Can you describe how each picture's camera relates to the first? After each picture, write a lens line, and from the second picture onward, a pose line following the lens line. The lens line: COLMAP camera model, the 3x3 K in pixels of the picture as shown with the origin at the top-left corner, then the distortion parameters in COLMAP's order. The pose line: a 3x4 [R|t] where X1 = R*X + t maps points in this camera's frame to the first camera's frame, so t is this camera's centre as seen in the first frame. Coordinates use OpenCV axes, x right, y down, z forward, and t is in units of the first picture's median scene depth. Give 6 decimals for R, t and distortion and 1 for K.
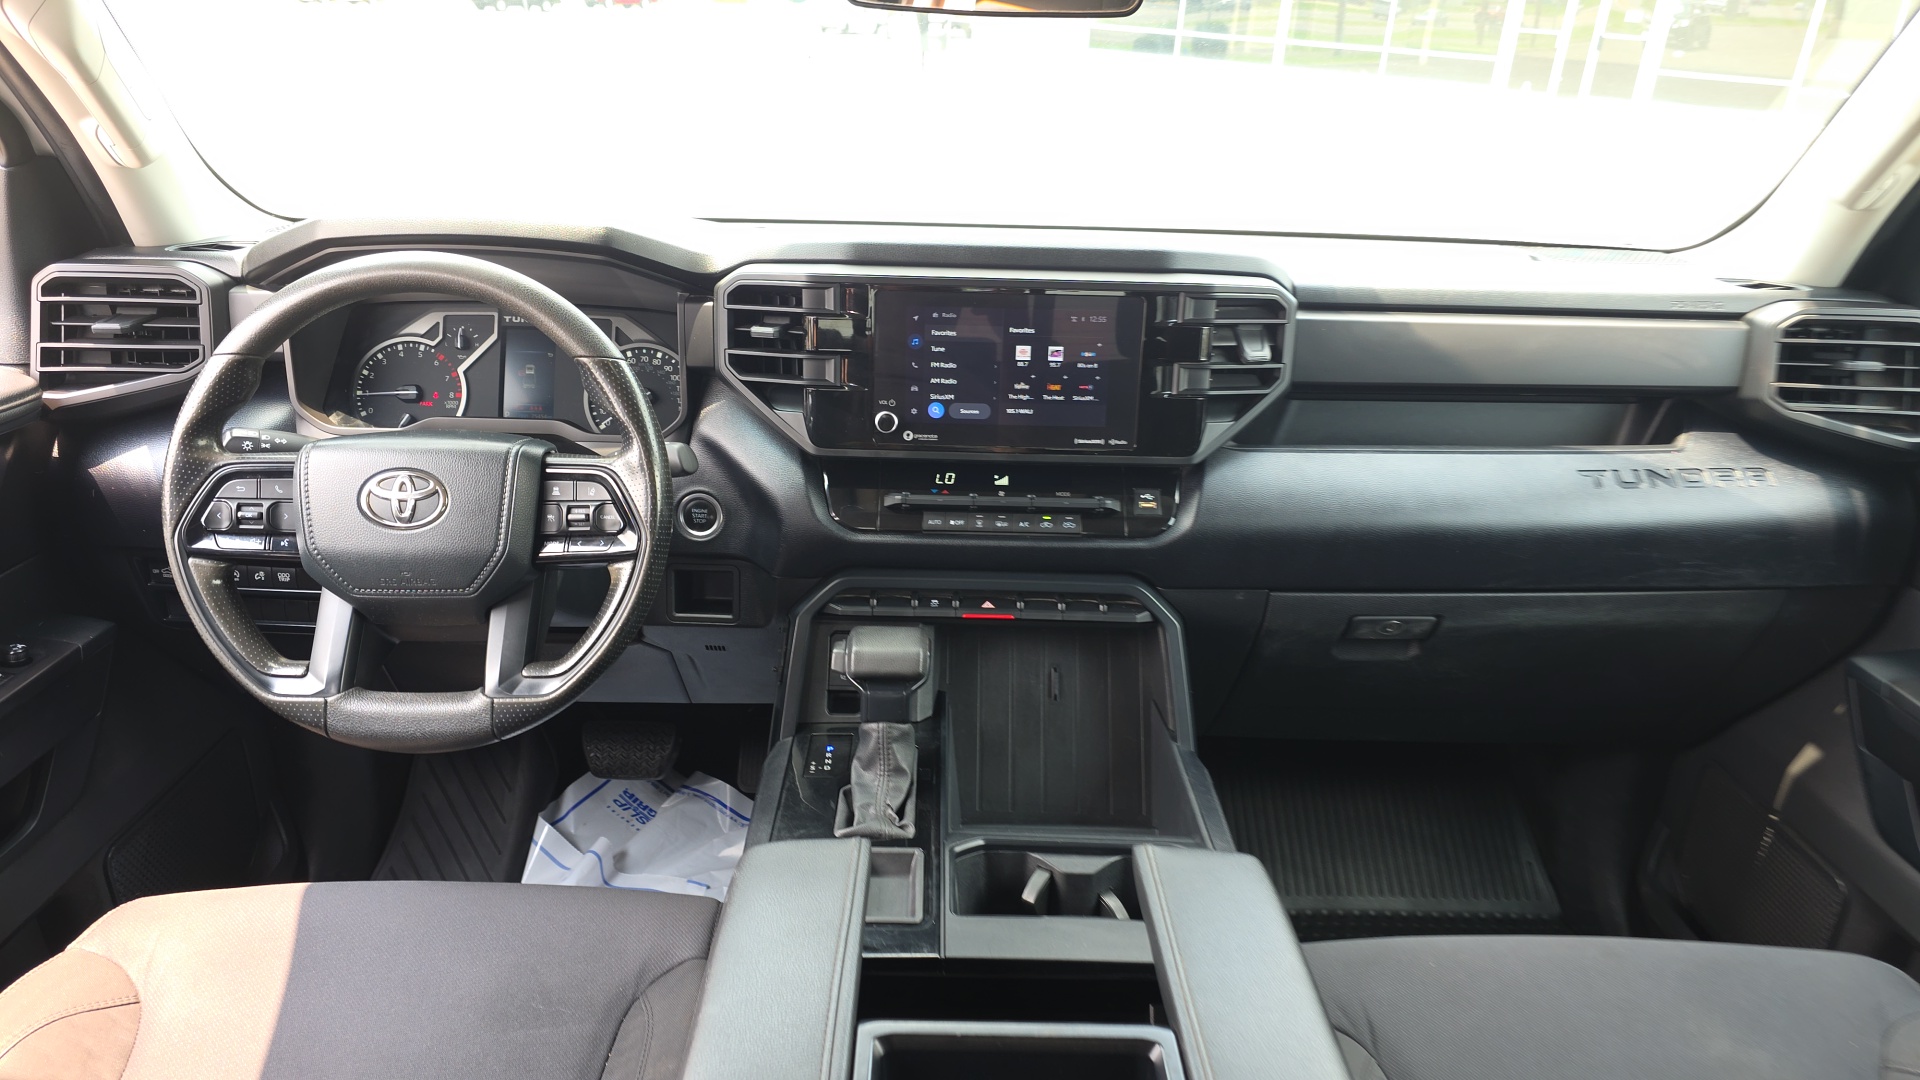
lens RADIAL K [[1325.9, 0, 947.3], [0, 1325.9, 557.6], [0, 0, 1]] dist [0.119235, -0.168889]
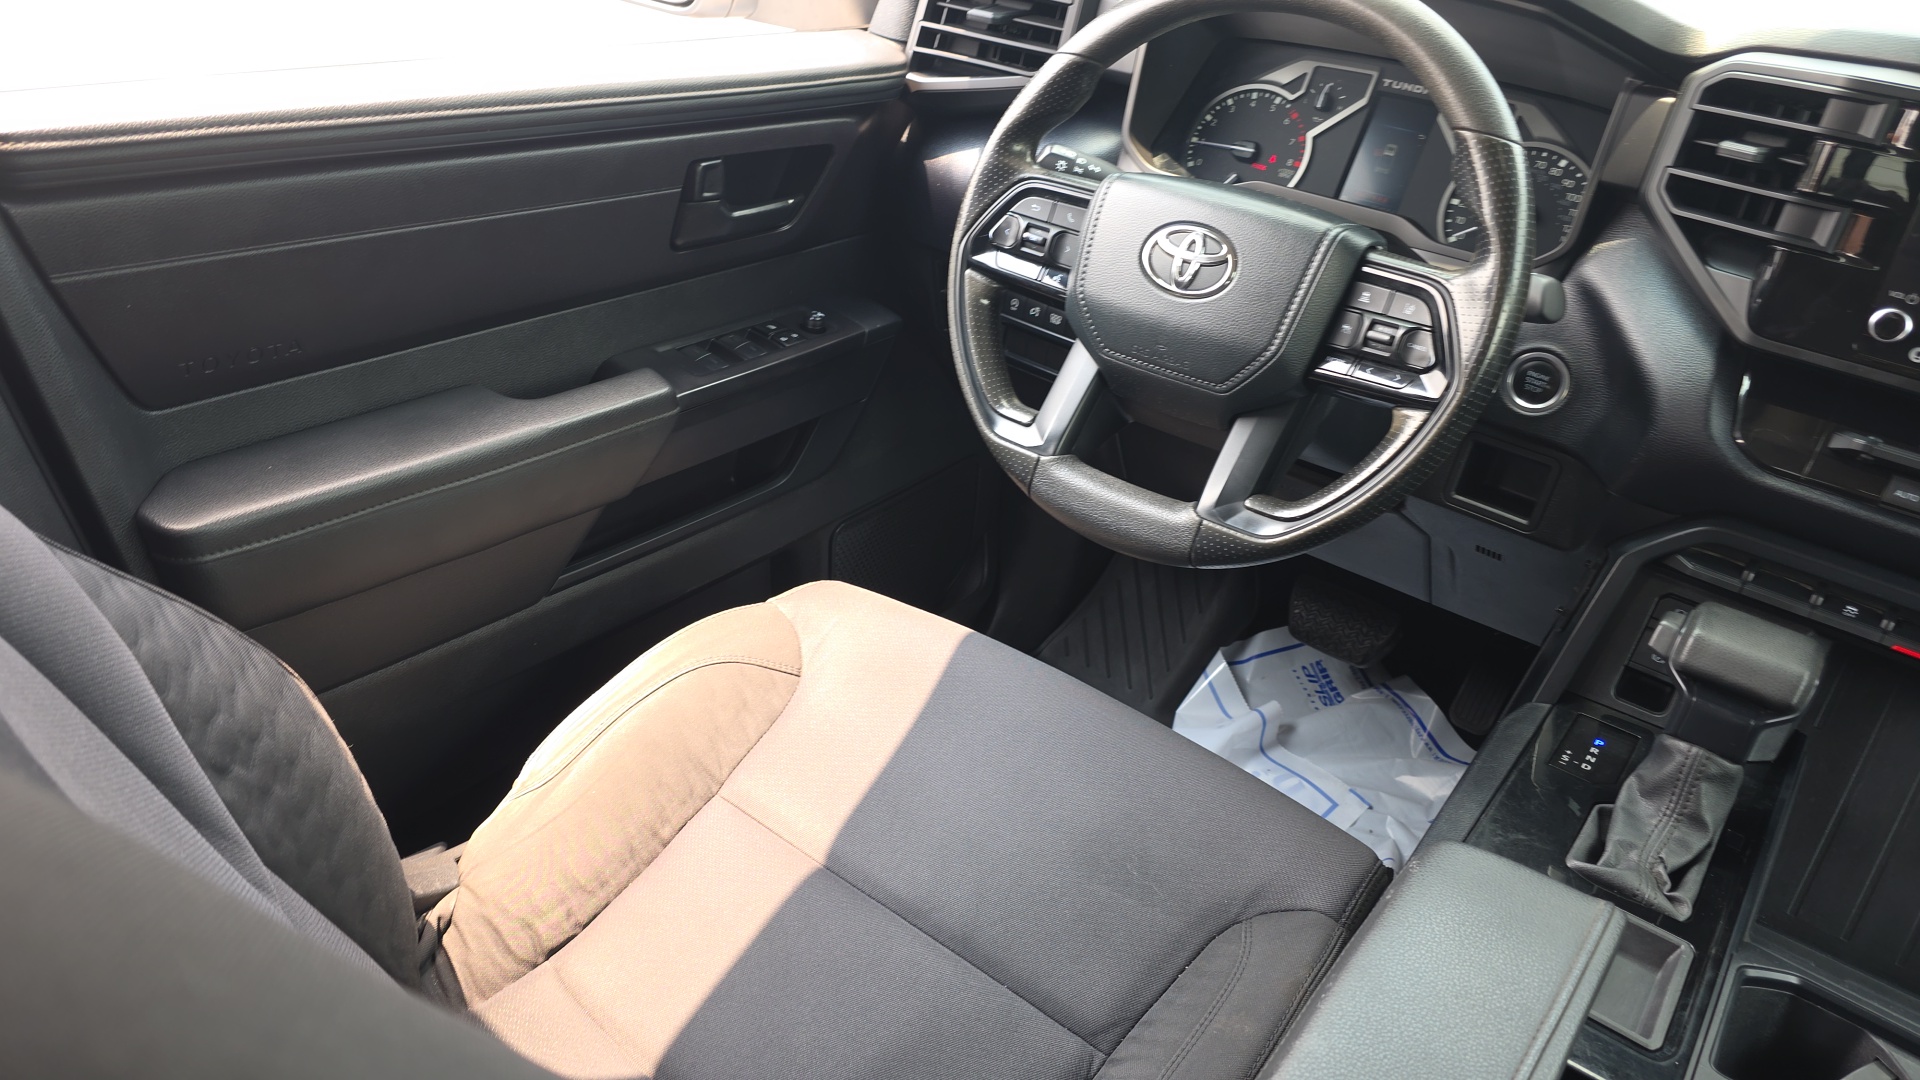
lens RADIAL K [[1326.3, 0, 884.8], [0, 1326.3, 539.4], [0, 0, 1]] dist [0.023112, -0.026750]
pose [[0.774294, 0.352978, -0.525239, -0.046272], [-0.287650, 0.935602, 0.204710, 0.003658], [0.563672, -0.007421, 0.825965, 0.178600]]
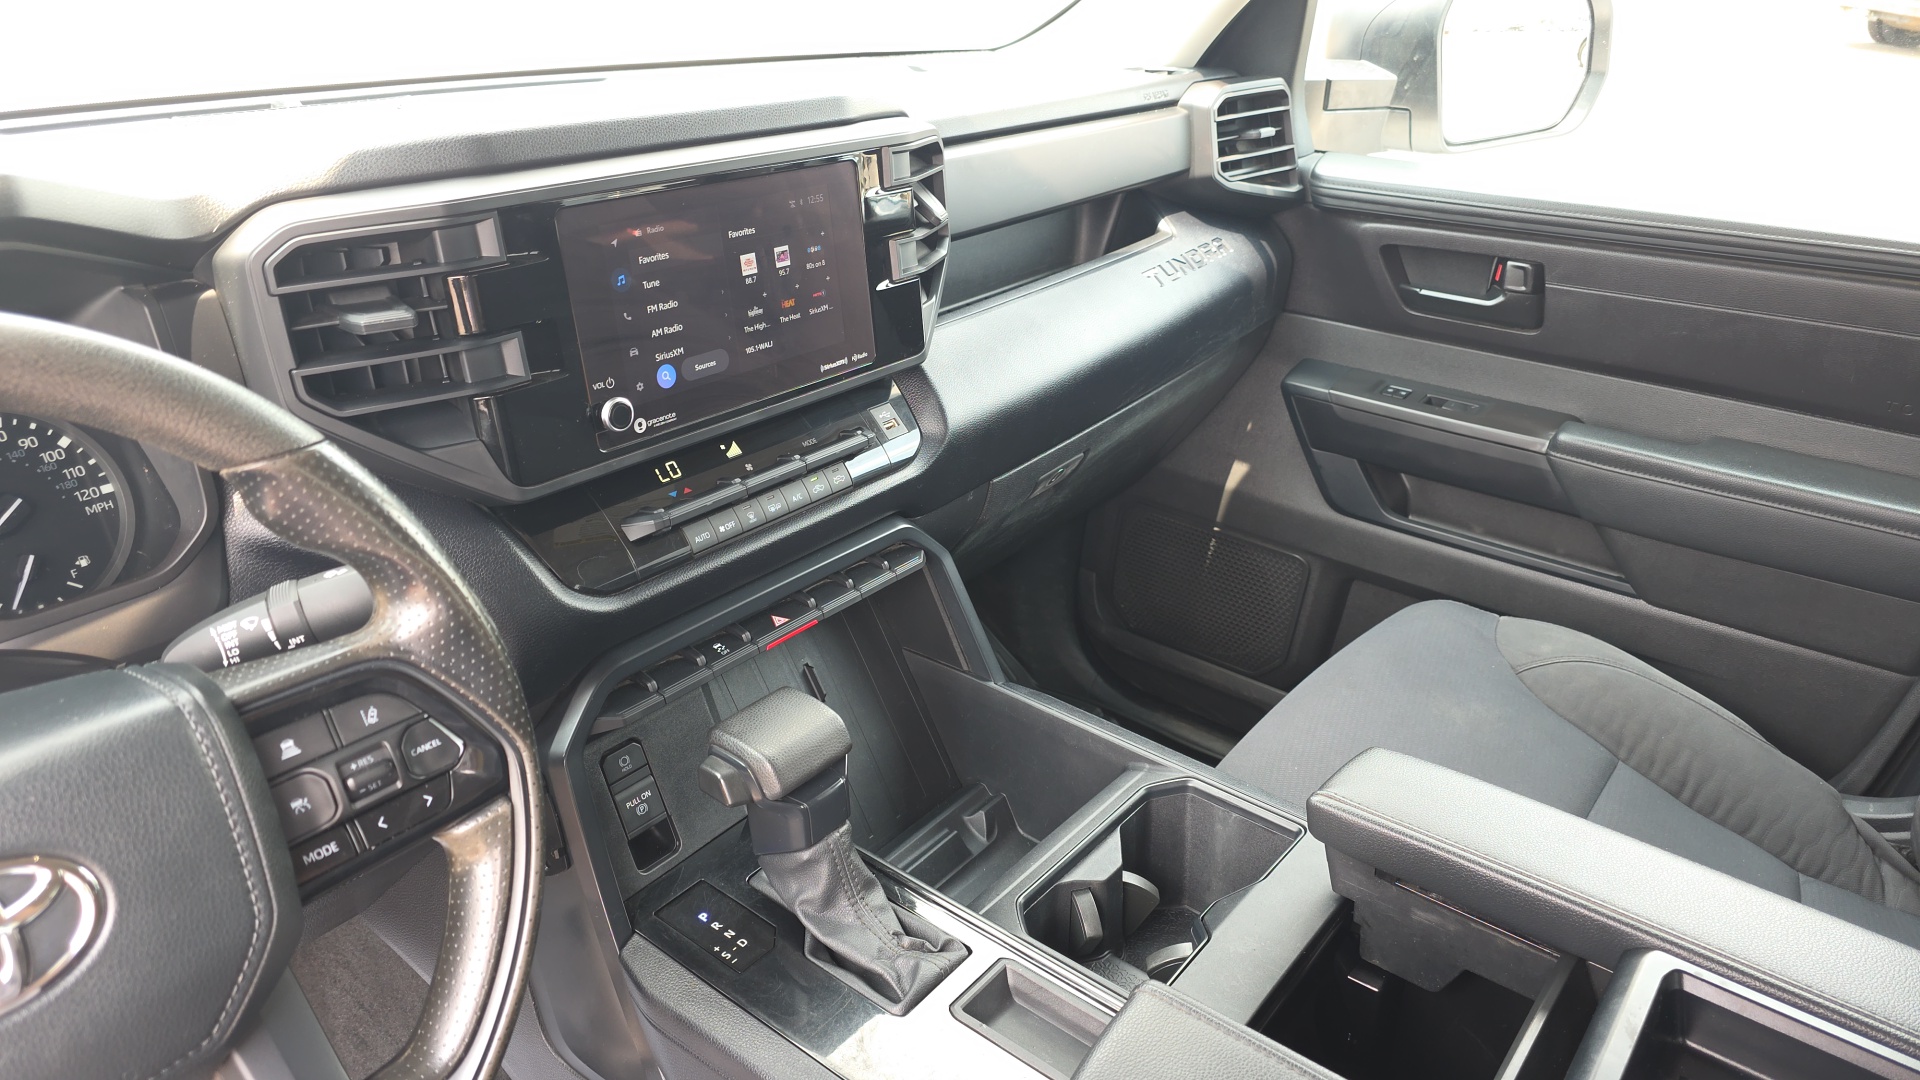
lens RADIAL K [[1318.7, 0, 975.7], [0, 1318.7, 528.1], [0, 0, 1]] dist [0.066584, -0.071107]
pose [[0.615754, -0.342231, 0.709736, -0.396077], [0.265292, 0.938207, 0.222236, -0.142423], [-0.741935, 0.051445, 0.668496, 0.442199]]
